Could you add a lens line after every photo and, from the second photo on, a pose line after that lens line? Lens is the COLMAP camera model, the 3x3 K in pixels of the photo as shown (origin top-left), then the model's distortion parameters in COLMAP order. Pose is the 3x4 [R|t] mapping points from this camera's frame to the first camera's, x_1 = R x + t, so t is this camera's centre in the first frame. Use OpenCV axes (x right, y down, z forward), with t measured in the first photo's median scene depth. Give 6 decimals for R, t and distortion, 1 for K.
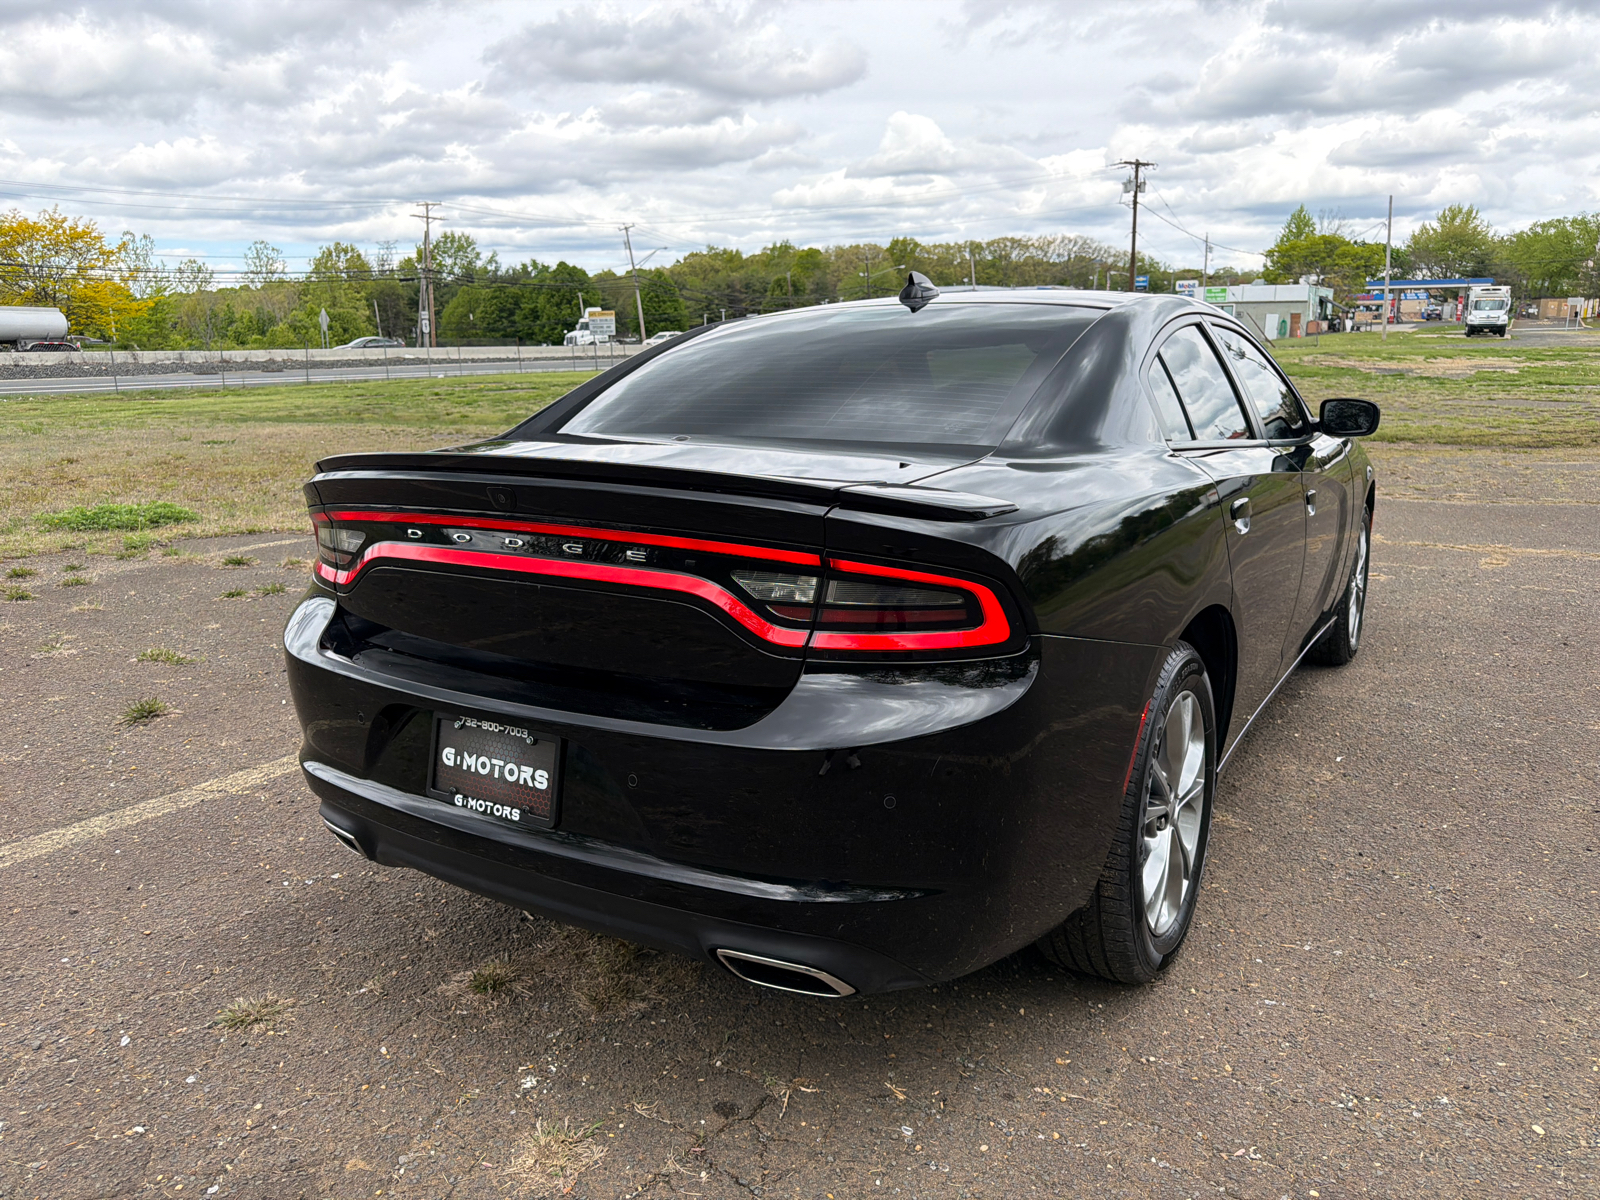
lens RADIAL K [[1145.9, 0, 816.7], [0, 1145.9, 612.9], [0, 0, 1]] dist [0.048721, -0.054711]
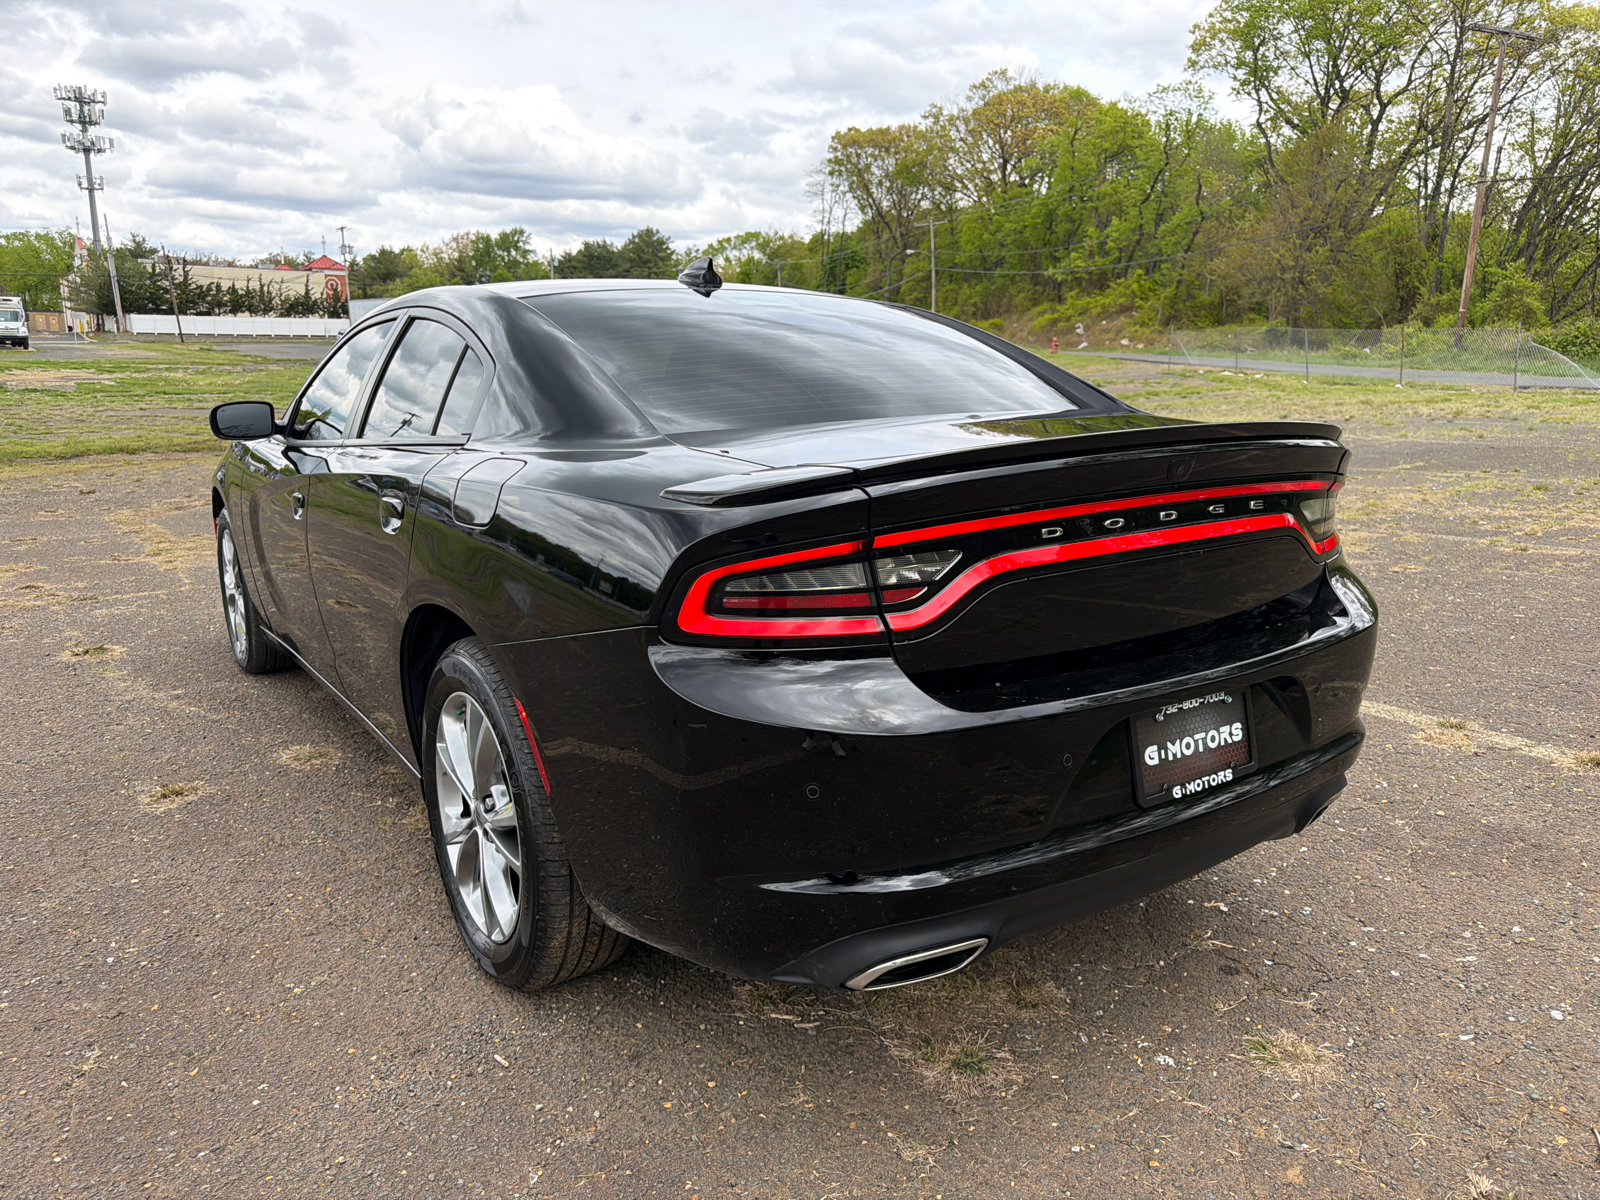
lens RADIAL K [[1145.9, 0, 799.8], [0, 1145.9, 598.8], [0, 0, 1]] dist [0.048721, -0.054711]
pose [[0.386538, -0.182532, 0.904030, -1.263669], [0.204864, 0.972724, 0.108808, -0.161571], [-0.899232, 0.143145, 0.413389, 0.860871]]
